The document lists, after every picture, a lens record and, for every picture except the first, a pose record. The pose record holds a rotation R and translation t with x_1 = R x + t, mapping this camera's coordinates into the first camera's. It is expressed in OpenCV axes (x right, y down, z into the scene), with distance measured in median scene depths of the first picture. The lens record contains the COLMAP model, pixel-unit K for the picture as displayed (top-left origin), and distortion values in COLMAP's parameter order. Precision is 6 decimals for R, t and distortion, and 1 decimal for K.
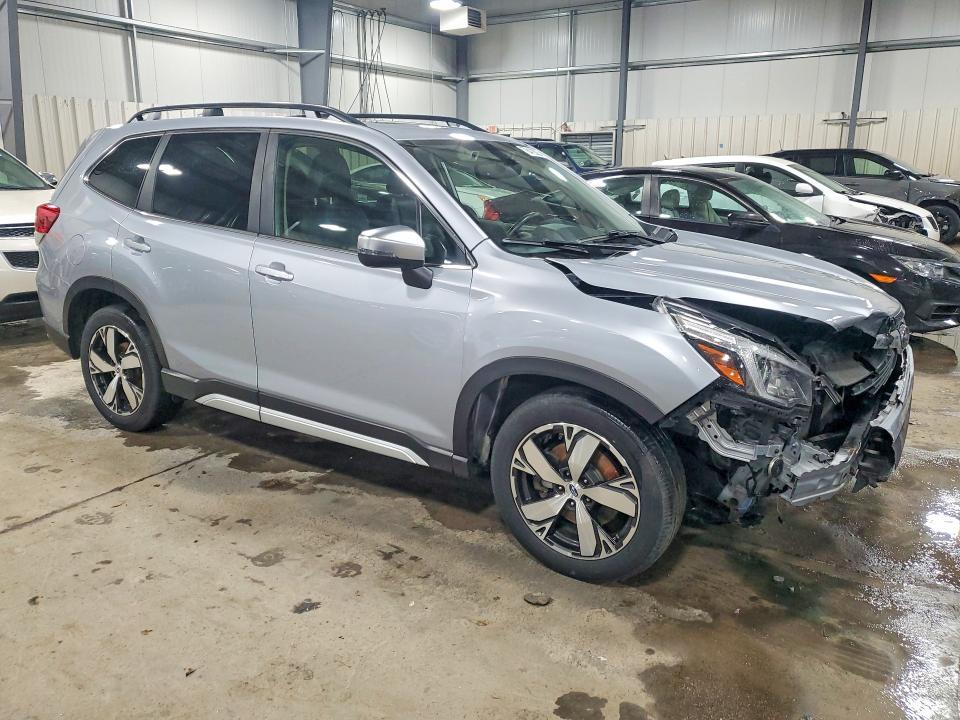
lens RADIAL K [[792.7, 0, 480.0], [0, 792.7, 360.0], [0, 0, 1]] dist [0.015528, 0.005498]
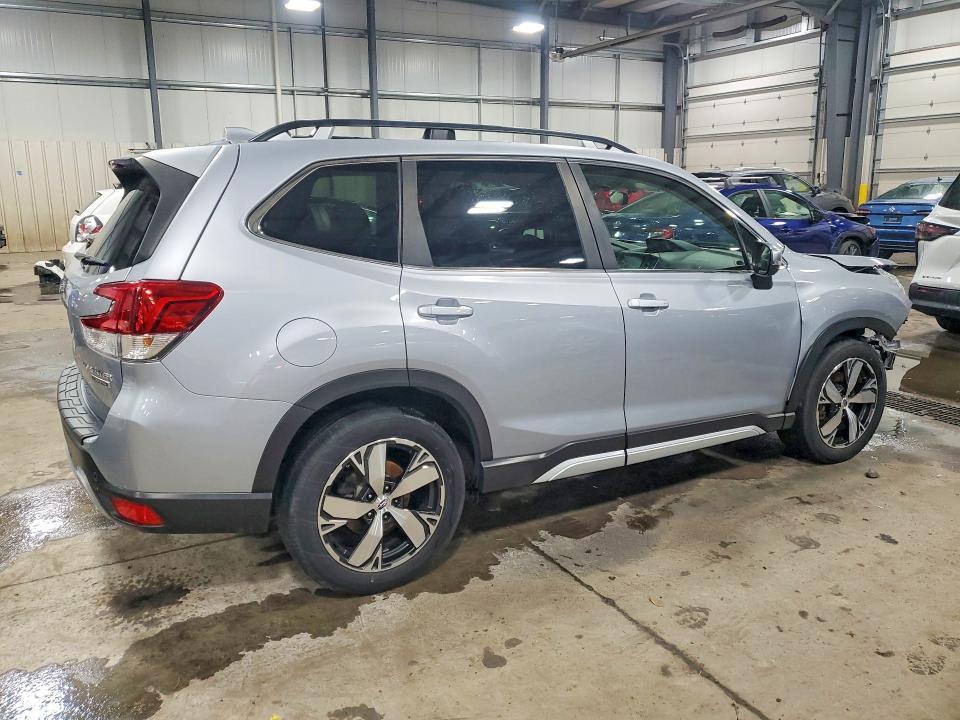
lens RADIAL K [[782.2, 0, 479.4], [0, 782.2, 342.8], [0, 0, 1]] dist [0.029276, -0.002502]
pose [[0.420586, -0.182950, 0.888615, -1.161094], [0.228738, 0.969199, 0.091278, -0.189932], [-0.877944, 0.164870, 0.449479, 0.716985]]
